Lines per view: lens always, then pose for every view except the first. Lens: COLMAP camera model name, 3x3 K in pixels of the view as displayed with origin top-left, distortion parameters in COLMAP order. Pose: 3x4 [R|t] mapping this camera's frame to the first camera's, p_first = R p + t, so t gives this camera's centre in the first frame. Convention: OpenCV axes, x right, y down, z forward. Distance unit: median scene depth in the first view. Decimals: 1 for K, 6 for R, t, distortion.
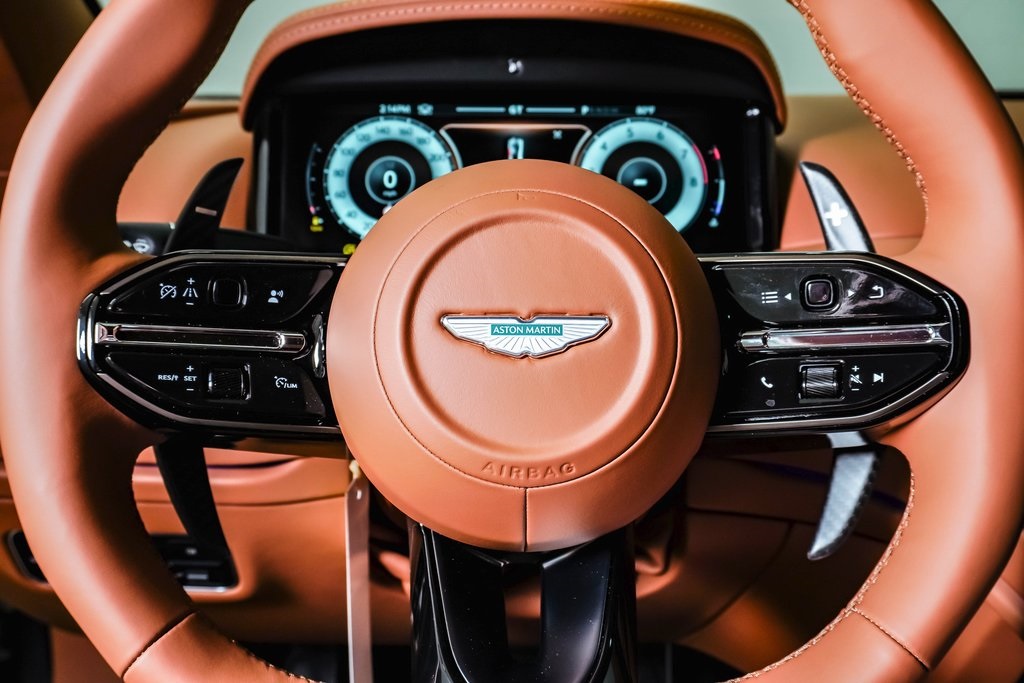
lens RADIAL K [[943.7, 0, 530.0], [0, 943.7, 350.9], [0, 0, 1]] dist [0.062961, 0.000000]
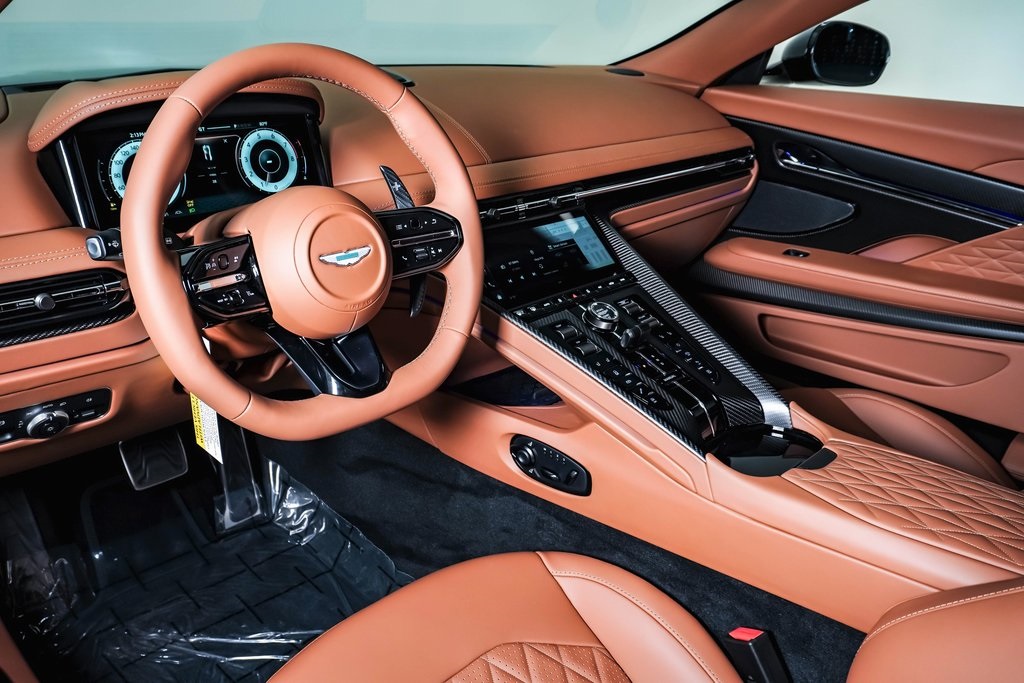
lens RADIAL K [[871.0, 0, 516.2], [0, 871.0, 345.0], [0, 0, 1]] dist [-0.012060, -0.000410]
pose [[0.702419, -0.247252, 0.667438, -0.836890], [0.103314, 0.963212, 0.248091, -0.207742], [-0.704226, -0.105308, 0.702123, -0.691851]]
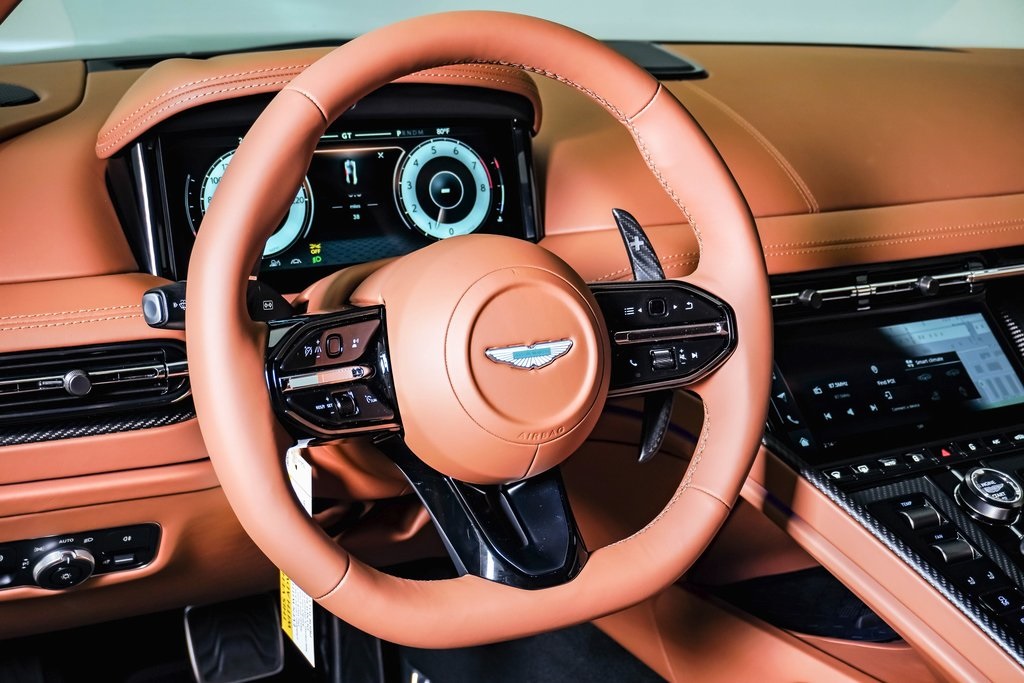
lens RADIAL K [[1476.0, 0, 503.5], [0, 1476.0, 336.1], [0, 0, 1]] dist [0.004673, 0.000000]
pose [[0.876489, -0.107873, 0.469181, -0.752234], [0.058010, 0.991137, 0.119510, -0.217131], [-0.477914, -0.077532, 0.874978, -0.755723]]
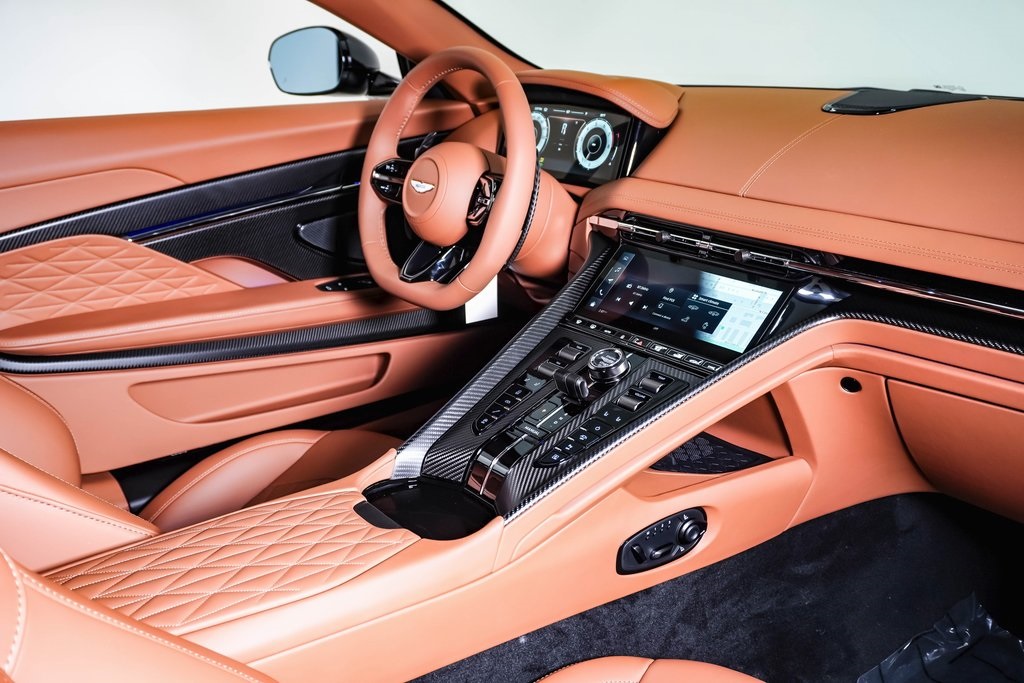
lens RADIAL K [[943.7, 0, 515.1], [0, 943.7, 331.6], [0, 0, 1]] dist [0.062961, 0.000000]
pose [[0.606965, 0.239934, -0.757644, 2.032630], [-0.120342, 0.970092, 0.210805, -0.201849], [0.785564, -0.036774, 0.617687, -0.749975]]
